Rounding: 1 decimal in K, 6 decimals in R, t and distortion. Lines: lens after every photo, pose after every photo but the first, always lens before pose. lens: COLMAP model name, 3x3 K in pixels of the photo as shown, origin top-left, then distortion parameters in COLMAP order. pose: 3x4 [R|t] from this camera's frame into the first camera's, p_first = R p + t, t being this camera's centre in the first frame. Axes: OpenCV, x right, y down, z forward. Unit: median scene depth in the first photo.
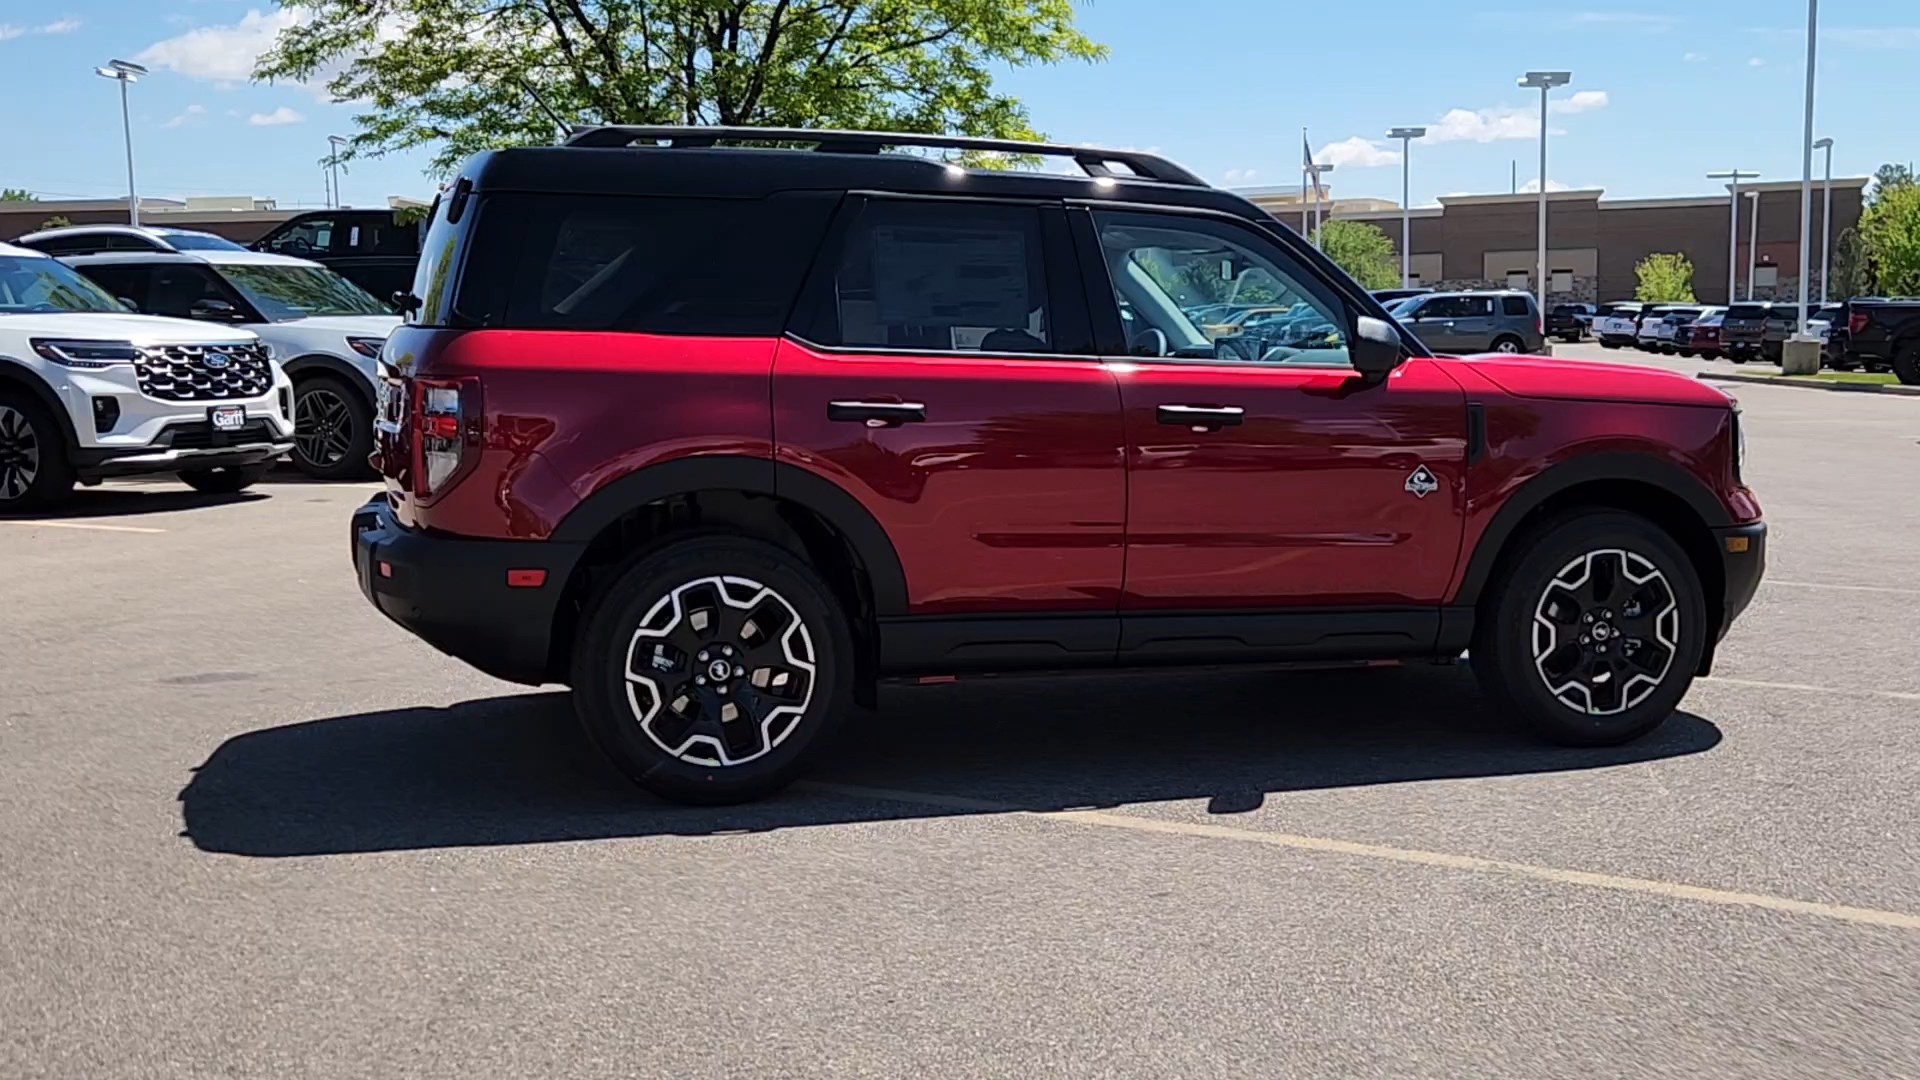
lens RADIAL K [[2056.5, 0, 949.8], [0, 2056.5, 537.6], [0, 0, 1]] dist [0.029455, 0.000000]
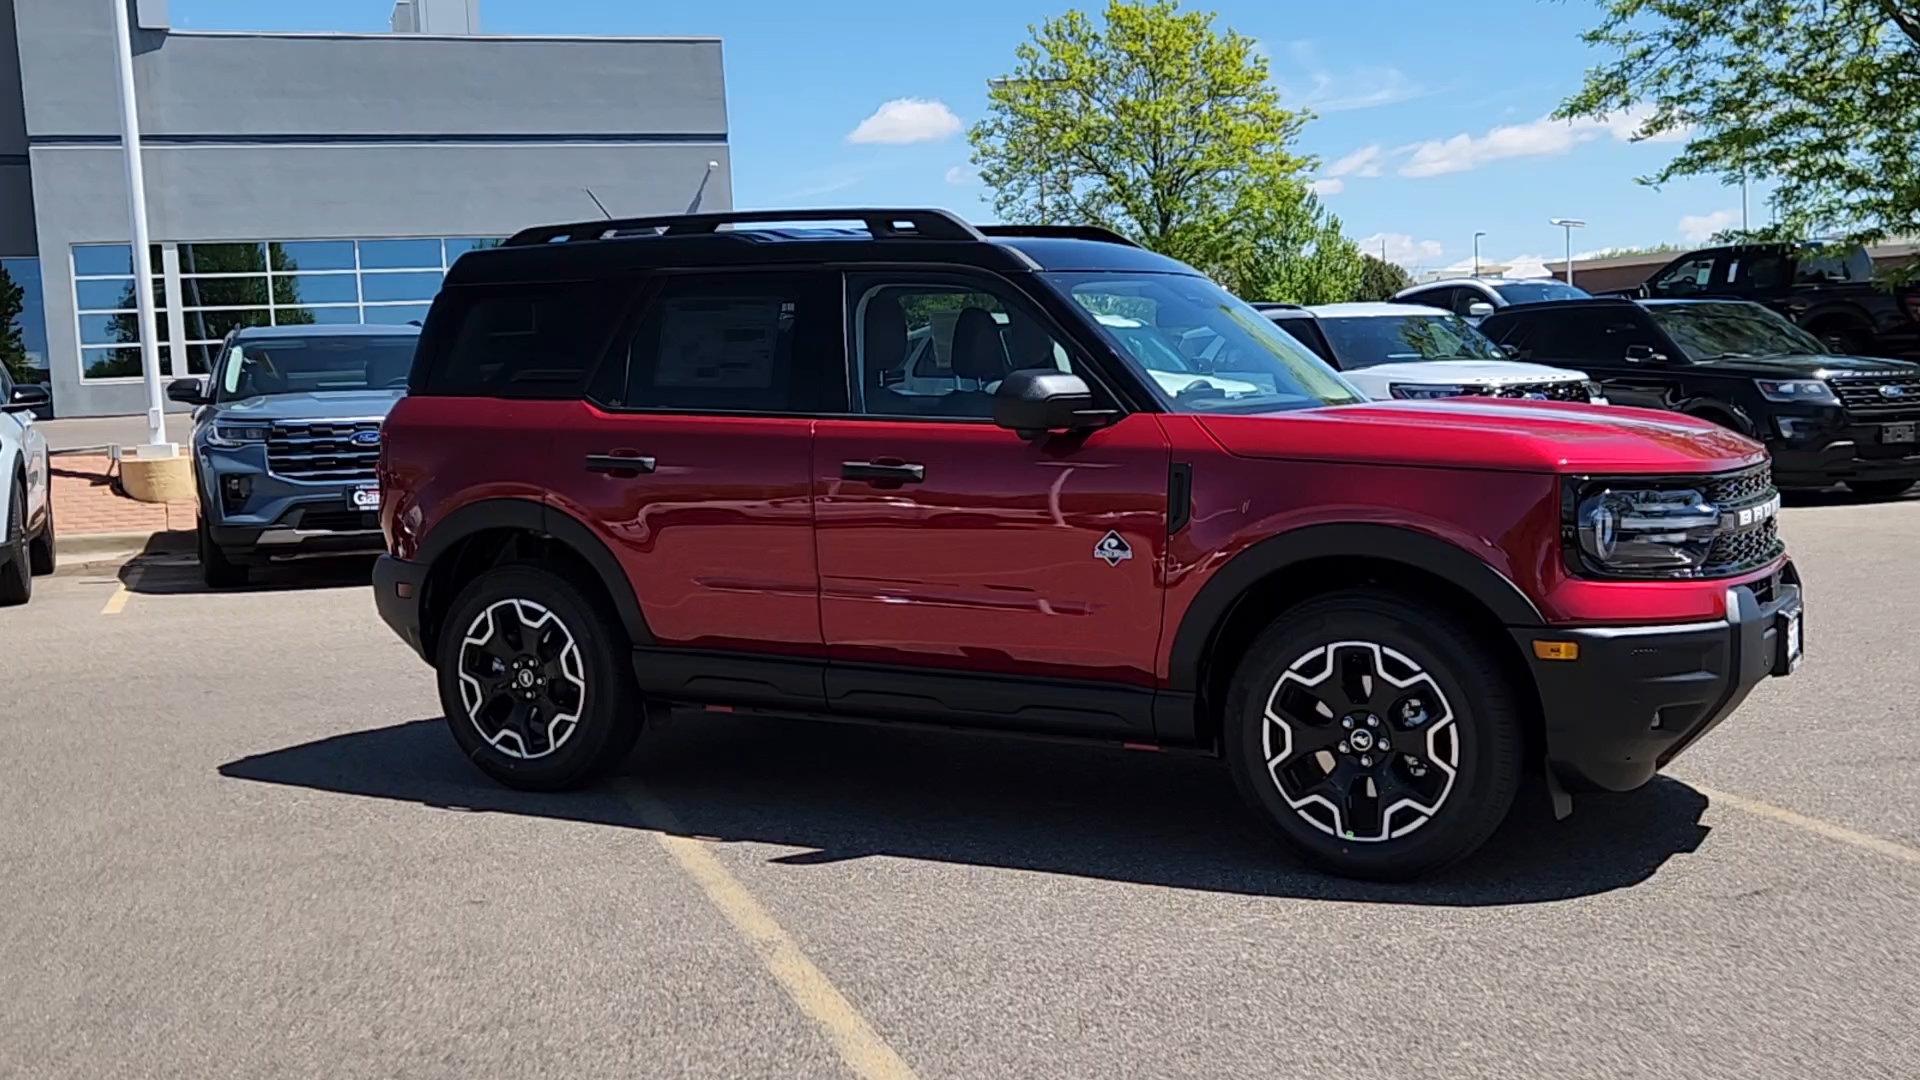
lens RADIAL K [[2056.5, 0, 952.6], [0, 2056.5, 547.7], [0, 0, 1]] dist [0.029455, 0.000000]
pose [[0.682237, 0.043448, -0.729839, 0.886609], [-0.052958, 0.998547, 0.009940, -0.034530], [0.729210, 0.031870, 0.683547, 0.345371]]
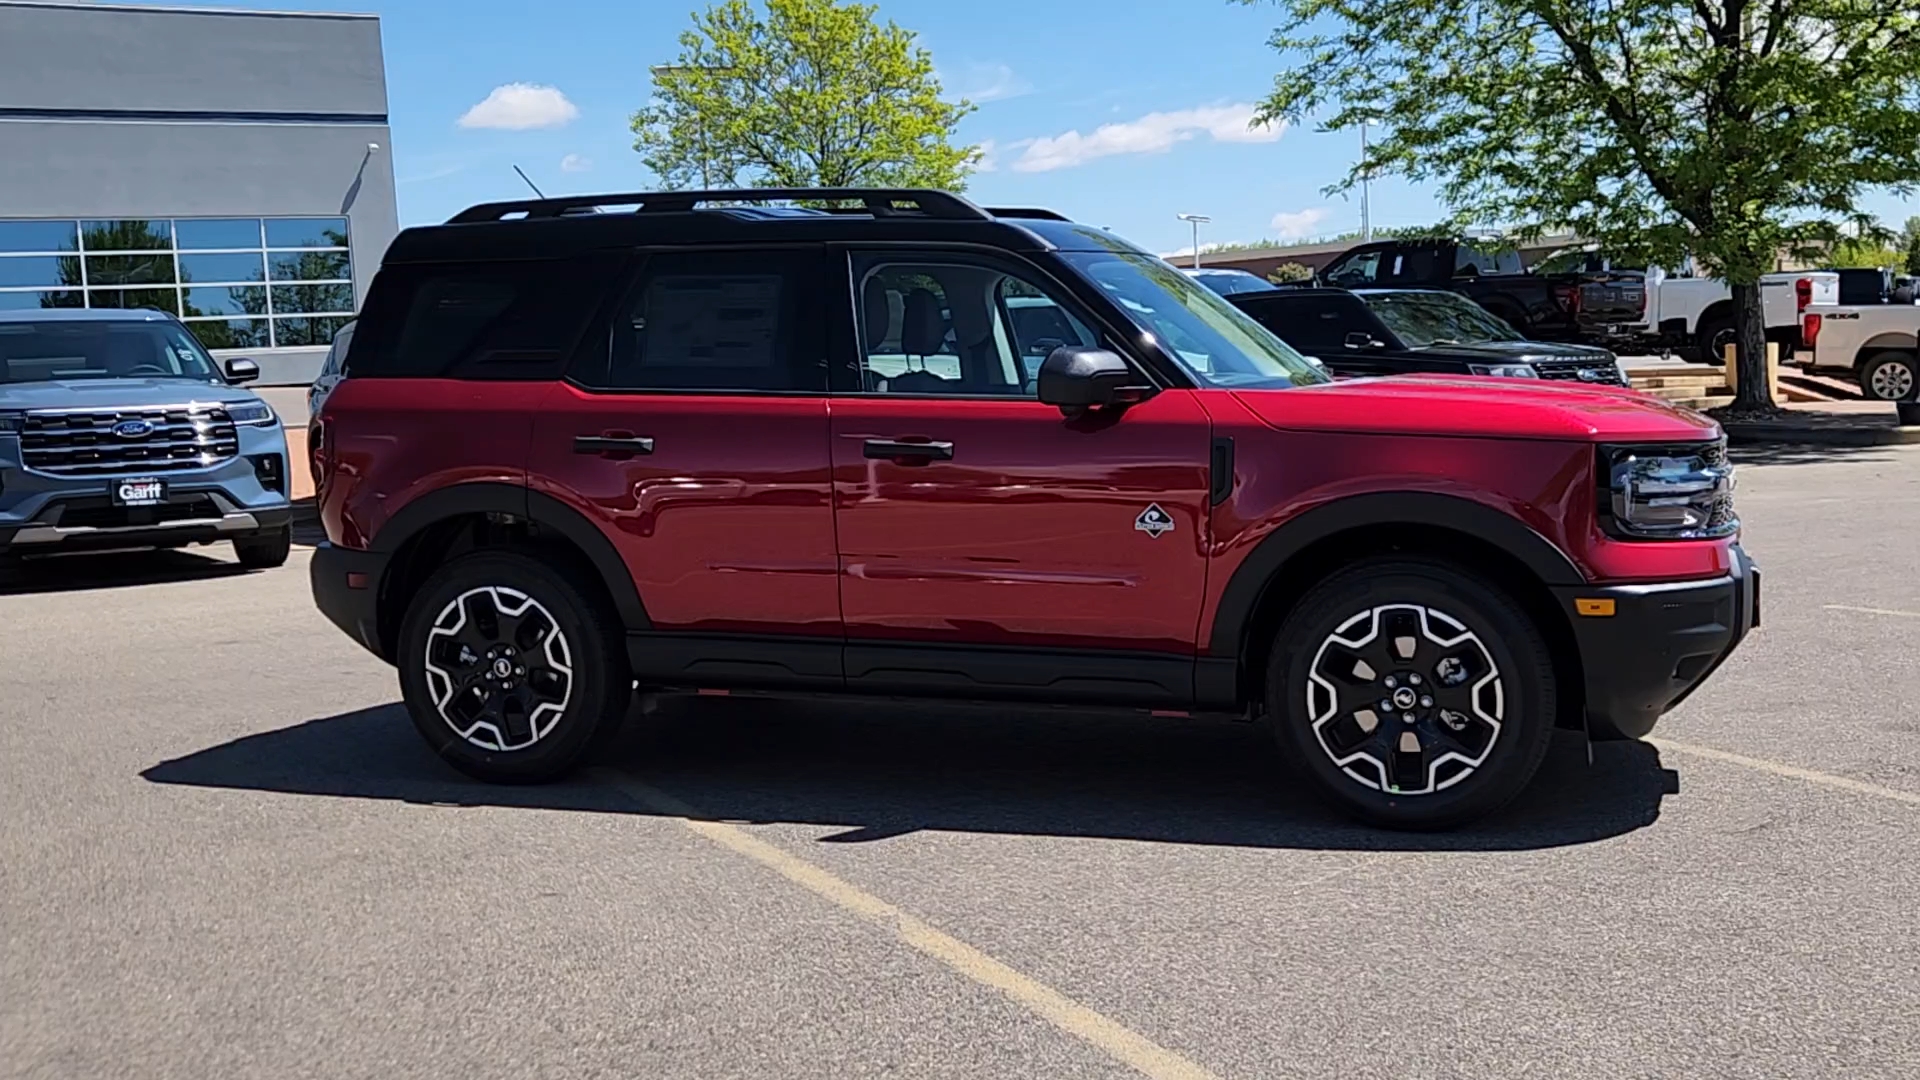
lens RADIAL K [[2056.5, 0, 954.4], [0, 2056.5, 537.9], [0, 0, 1]] dist [0.029455, 0.000000]
pose [[0.803946, 0.029383, -0.593976, 0.746776], [-0.035282, 0.999376, 0.001684, -0.018747], [0.593655, 0.019603, 0.804481, 0.206786]]
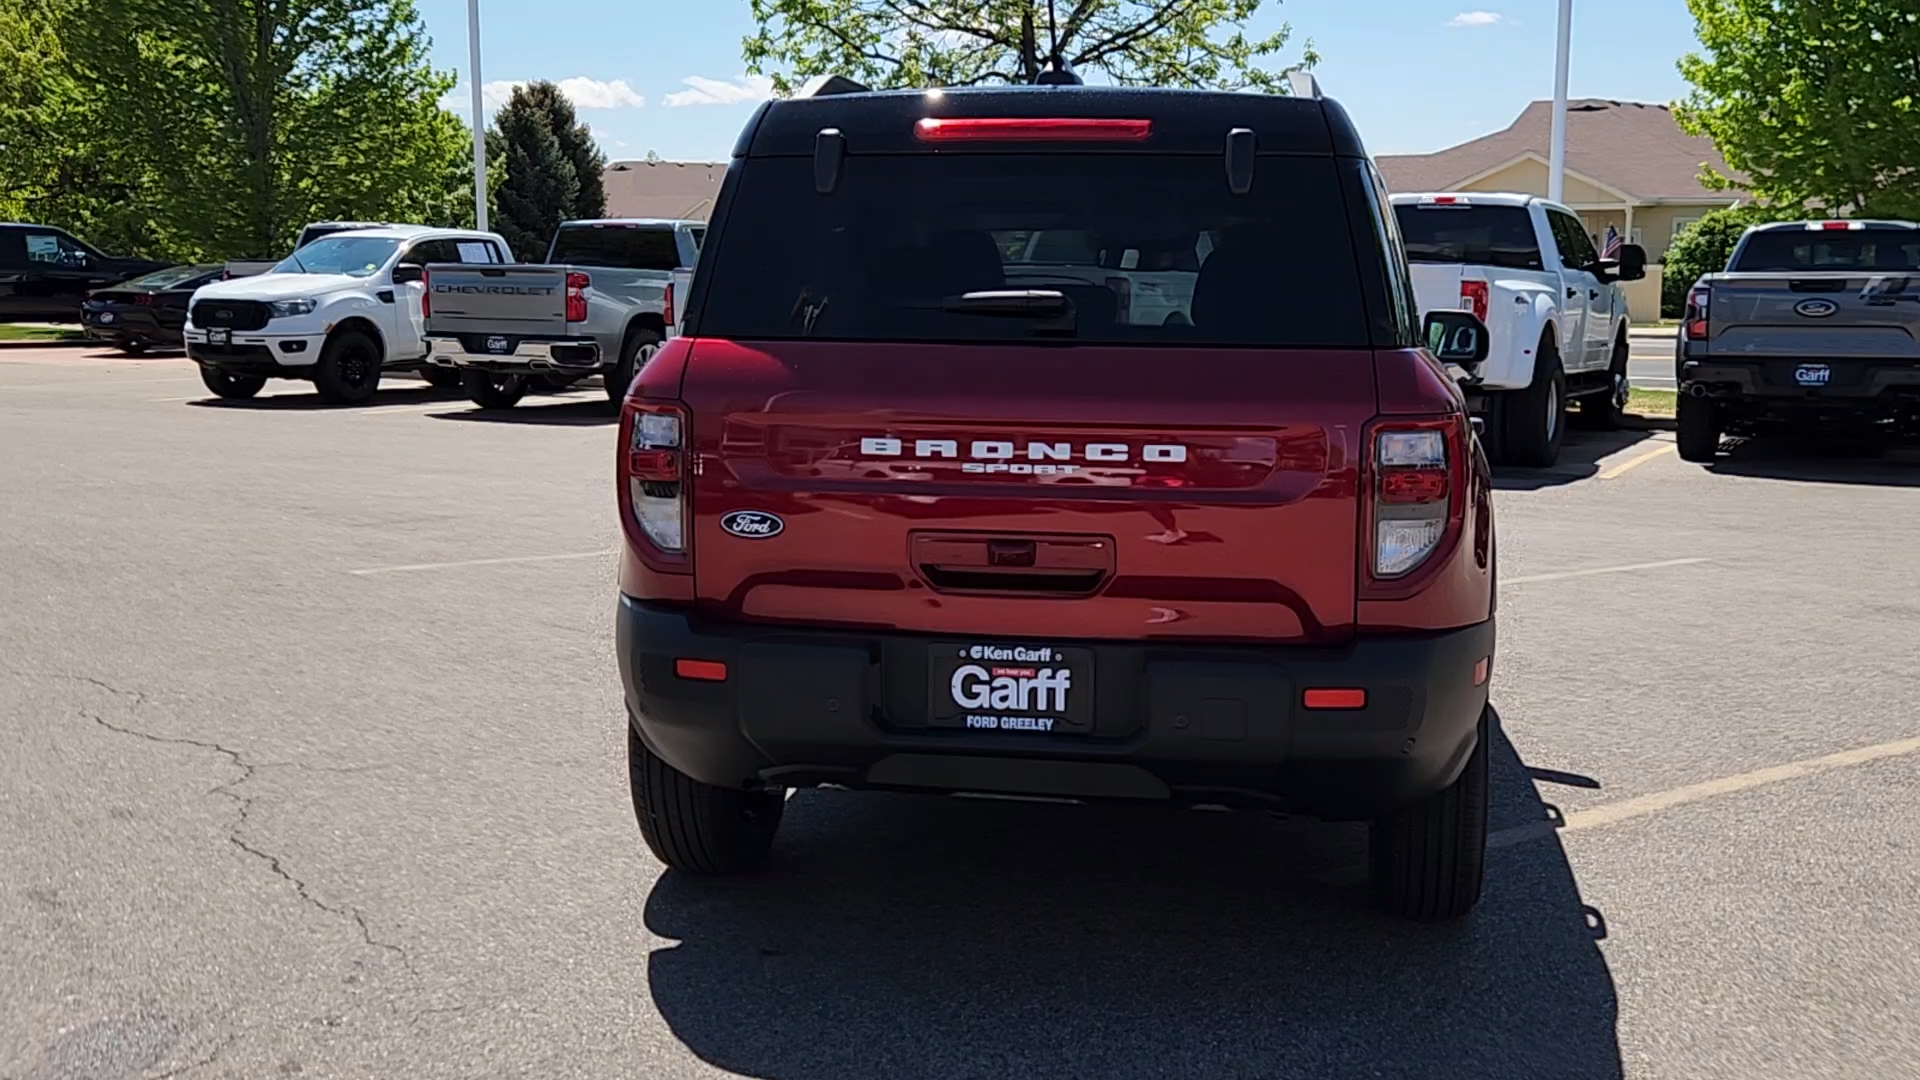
lens RADIAL K [[2056.5, 0, 956.0], [0, 2056.5, 544.1], [0, 0, 1]] dist [0.029455, 0.000000]
pose [[0.469517, -0.111950, 0.875797, -0.893454], [0.087802, 0.992932, 0.079852, -0.098159], [-0.878547, 0.039405, 0.476028, 0.744237]]
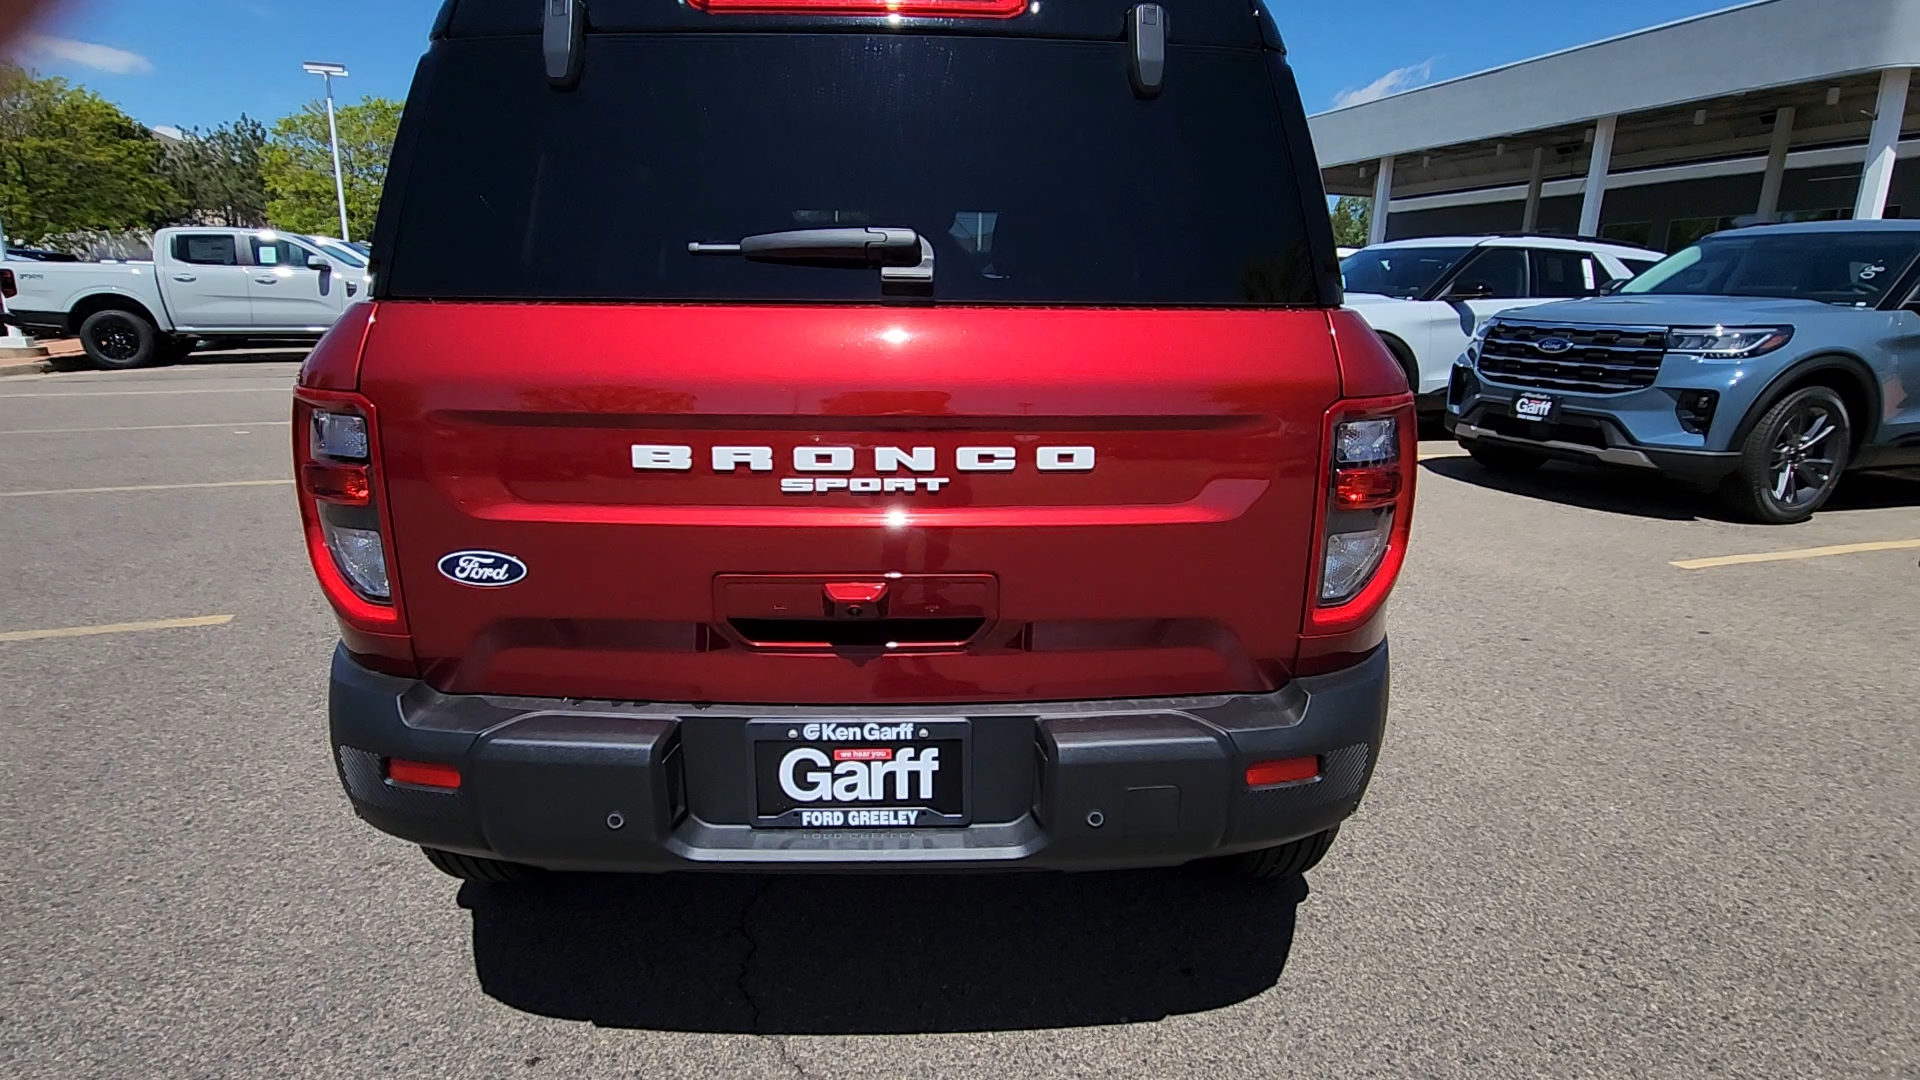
lens RADIAL K [[1010.6, 0, 948.1], [0, 1010.6, 554.6], [0, 0, 1]] dist [-0.023985, 0.000044]
pose [[0.283097, -0.243711, 0.927611, -0.505702], [0.095934, 0.969521, 0.225444, -0.102091], [-0.954281, 0.025167, 0.297848, 0.958076]]
